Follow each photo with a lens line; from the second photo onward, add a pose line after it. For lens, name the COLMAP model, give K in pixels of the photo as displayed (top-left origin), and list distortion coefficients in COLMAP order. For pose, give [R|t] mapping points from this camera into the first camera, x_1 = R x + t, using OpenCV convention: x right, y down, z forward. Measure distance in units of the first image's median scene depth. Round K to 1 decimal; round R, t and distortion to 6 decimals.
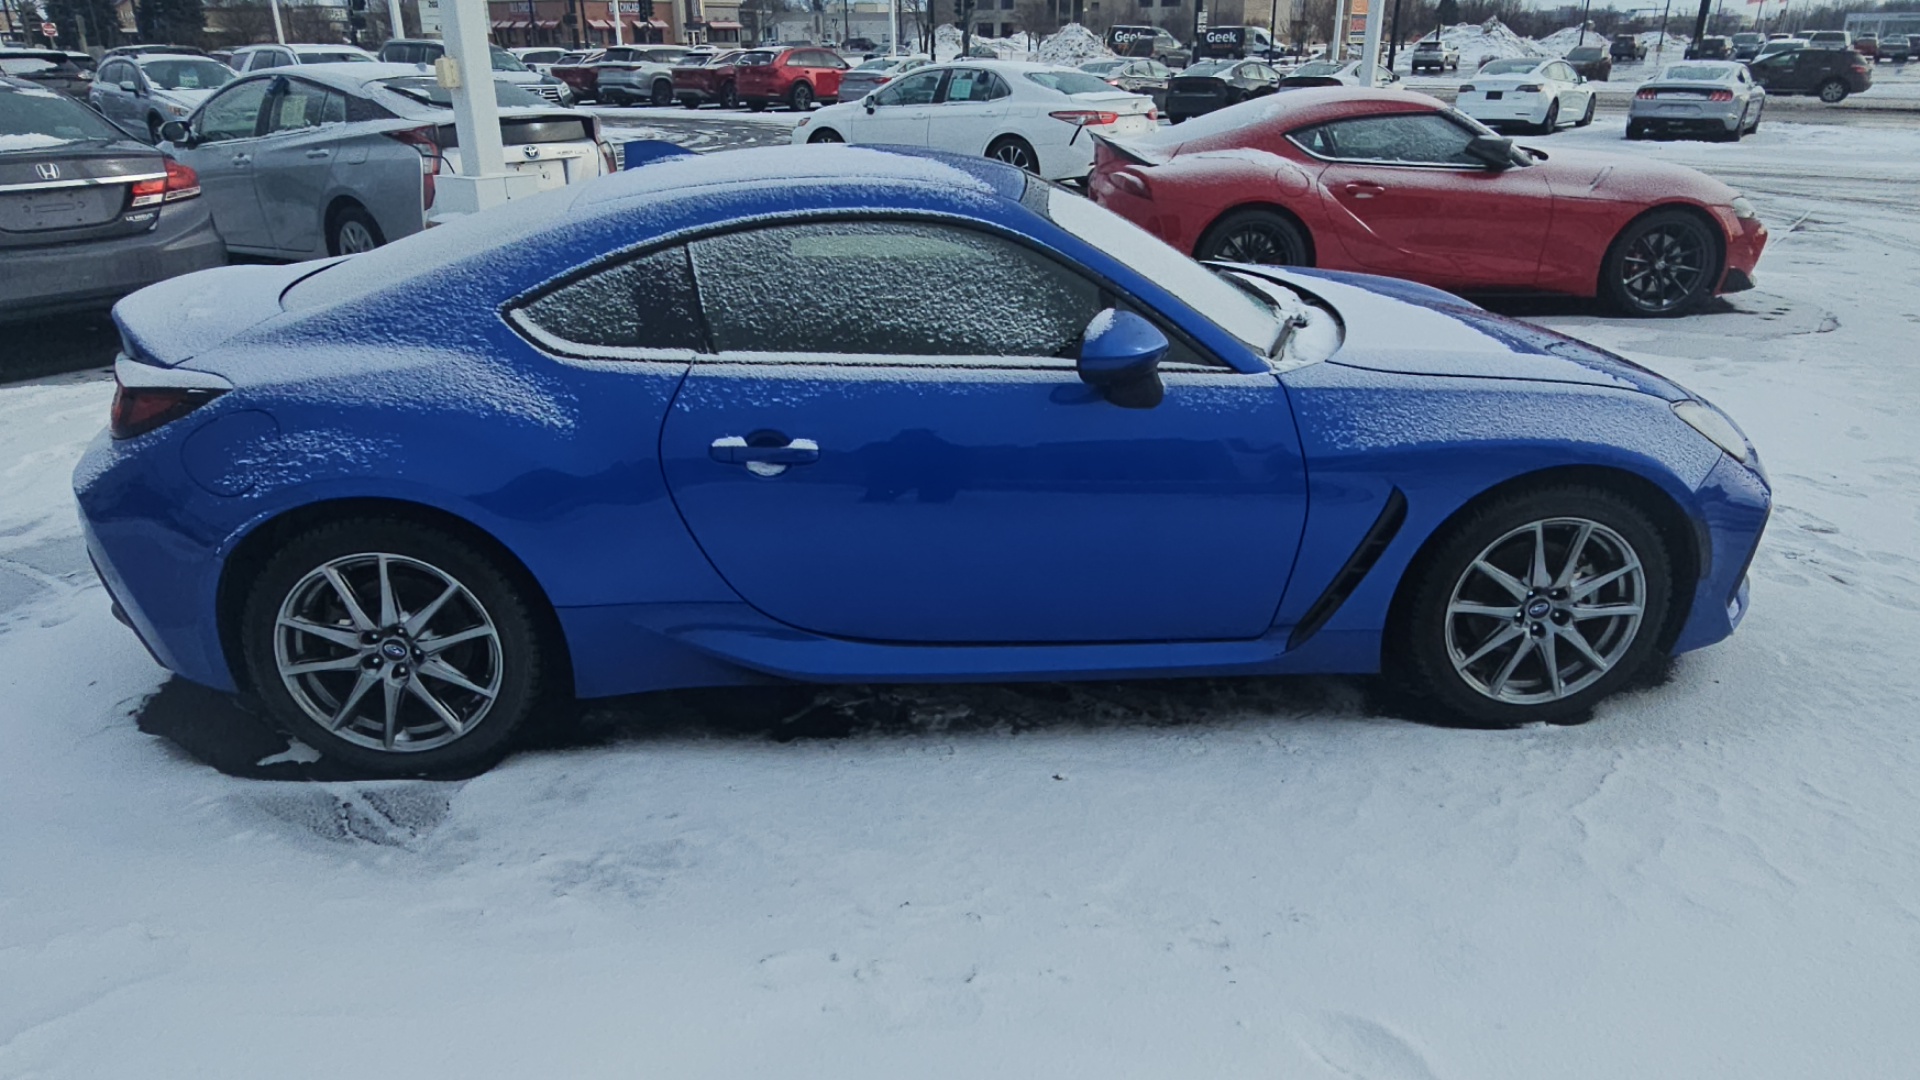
lens RADIAL K [[1267.3, 0, 962.2], [0, 1267.3, 545.6], [0, 0, 1]] dist [0.006316, -0.005616]
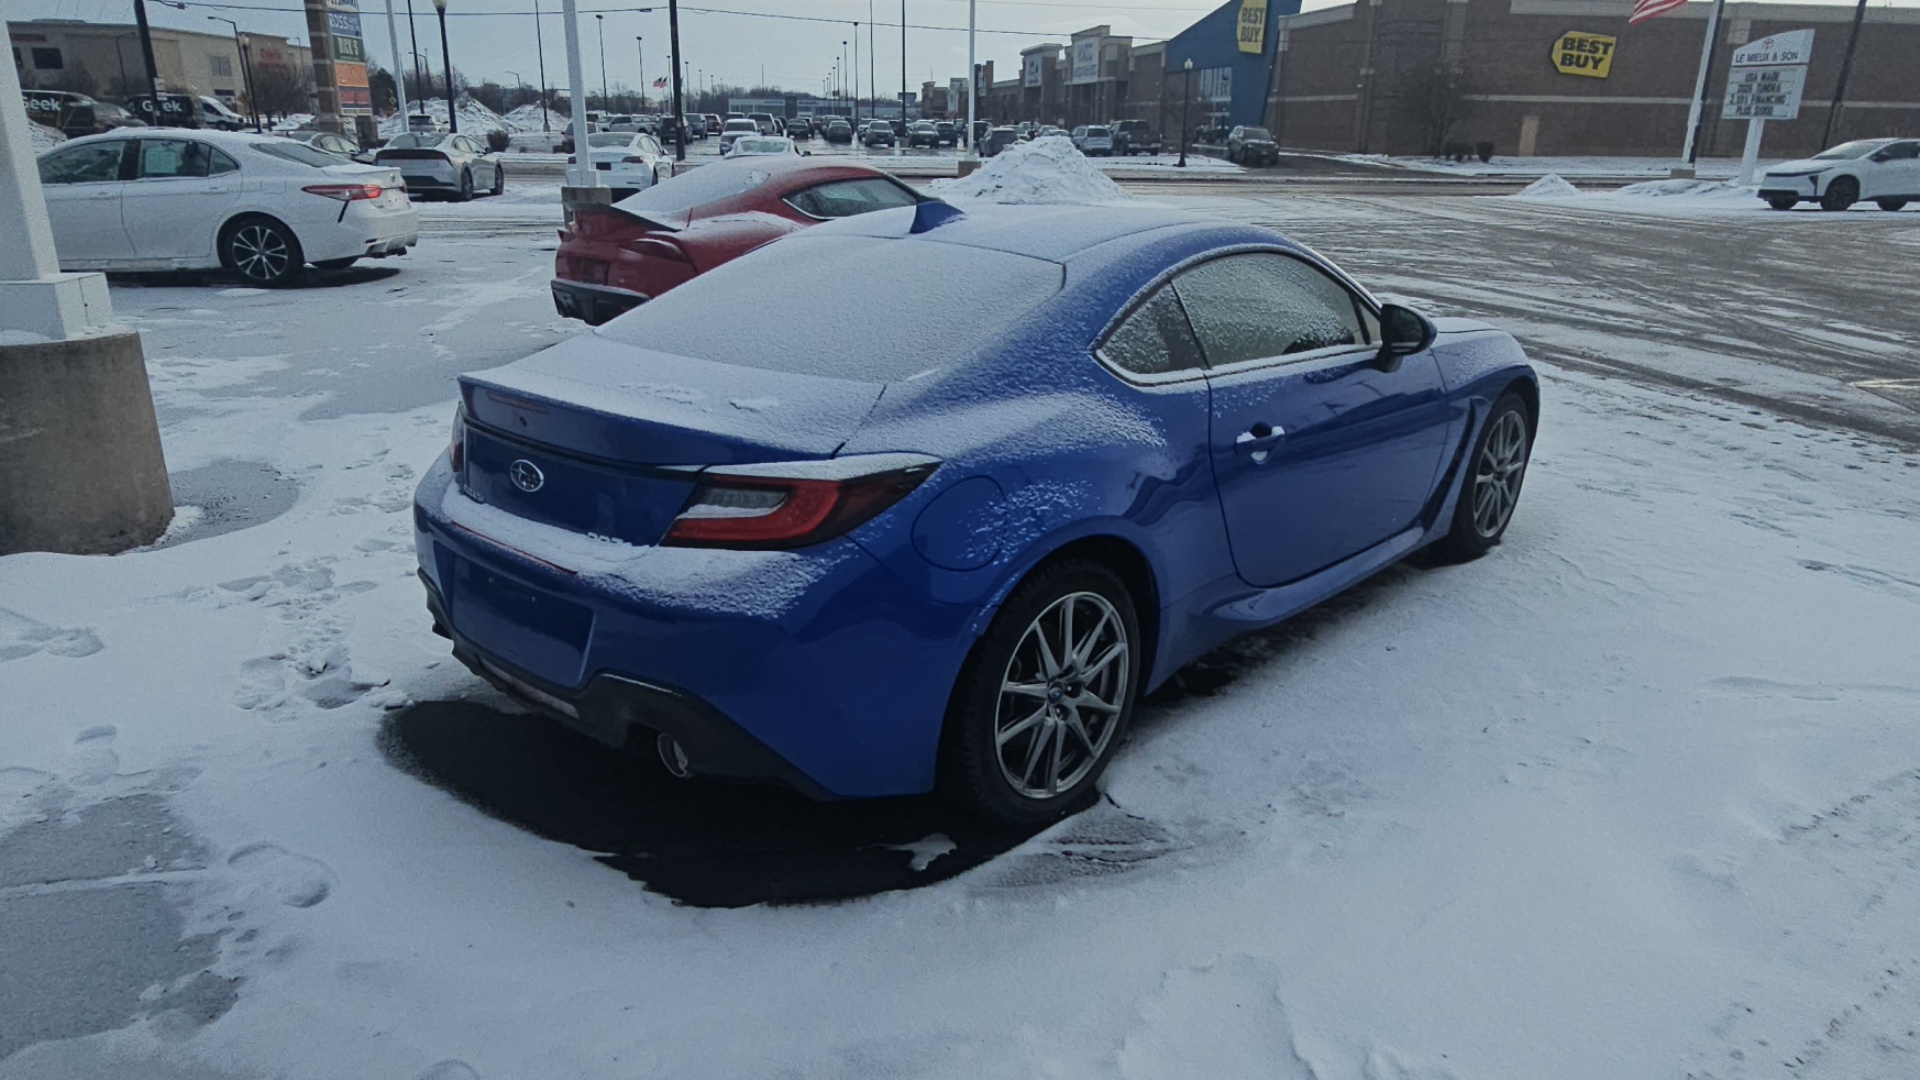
lens RADIAL K [[1267.3, 0, 978.2], [0, 1267.3, 551.1], [0, 0, 1]] dist [0.006316, -0.005616]
pose [[0.715387, -0.210575, 0.666243, -1.189462], [0.242472, 0.969071, 0.045929, -0.093403], [-0.655308, 0.128688, 0.744319, 0.275094]]
